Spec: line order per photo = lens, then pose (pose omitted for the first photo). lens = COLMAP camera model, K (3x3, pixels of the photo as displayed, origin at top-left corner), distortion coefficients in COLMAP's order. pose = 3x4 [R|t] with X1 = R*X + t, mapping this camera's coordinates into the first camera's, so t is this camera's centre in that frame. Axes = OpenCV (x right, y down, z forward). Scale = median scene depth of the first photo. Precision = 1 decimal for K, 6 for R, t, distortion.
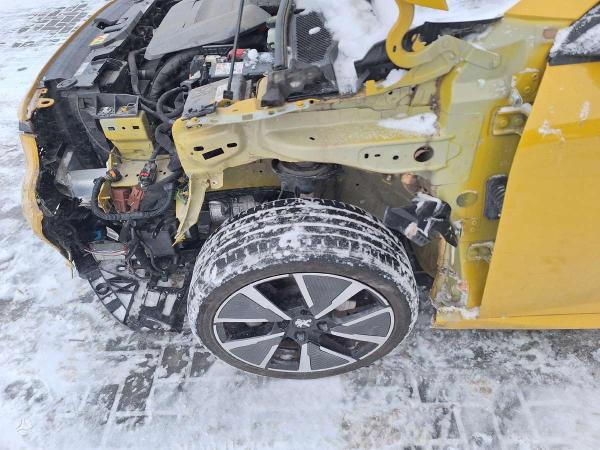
lens RADIAL K [[411.6, 0, 306.3], [0, 411.6, 224.1], [0, 0, 1]] dist [0.082068, -0.080887]
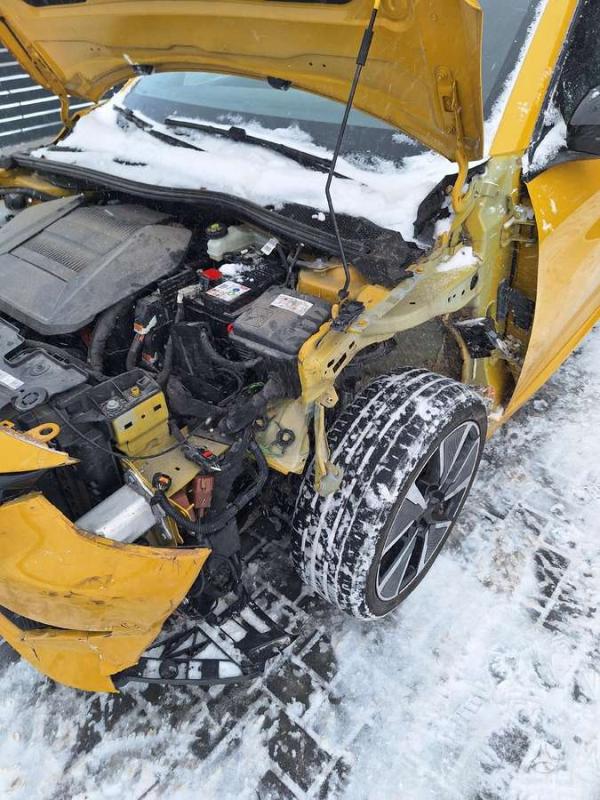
lens RADIAL K [[548.7, 0, 297.0], [0, 548.7, 381.9], [0, 0, 1]] dist [0.082068, -0.080887]
pose [[0.676117, -0.428305, 0.599517, -0.786151], [0.516115, 0.856011, 0.029490, -0.169568], [-0.525824, 0.289482, 0.799818, 0.098761]]
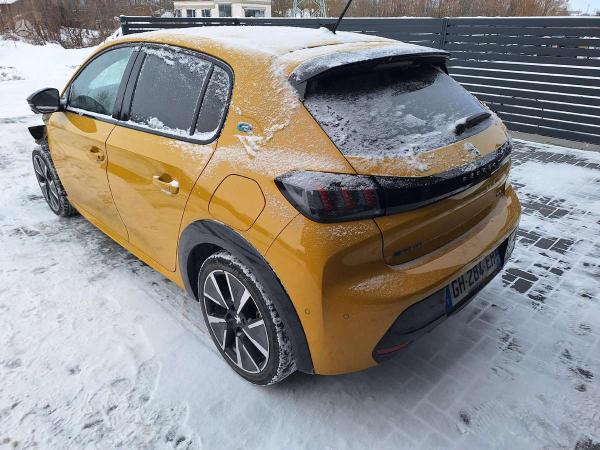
lens RADIAL K [[401.3, 0, 305.9], [0, 401.3, 228.0], [0, 0, 1]] dist [0.082740, -0.070949]
pose [[0.687872, 0.352461, -0.634510, 3.321888], [-0.521109, 0.848331, -0.093699, -0.186325], [0.505249, 0.395102, 0.767214, -0.251055]]
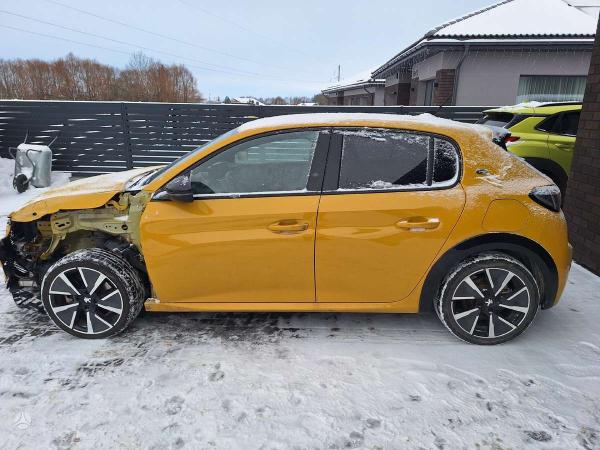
lens RADIAL K [[401.3, 0, 305.9], [0, 401.3, 228.0], [0, 0, 1]] dist [0.082740, -0.070949]
pose [[0.997489, 0.053838, -0.046011, 1.327846], [-0.068932, 0.887112, -0.456378, 0.852298], [0.016247, 0.458403, 0.888596, -1.277852]]
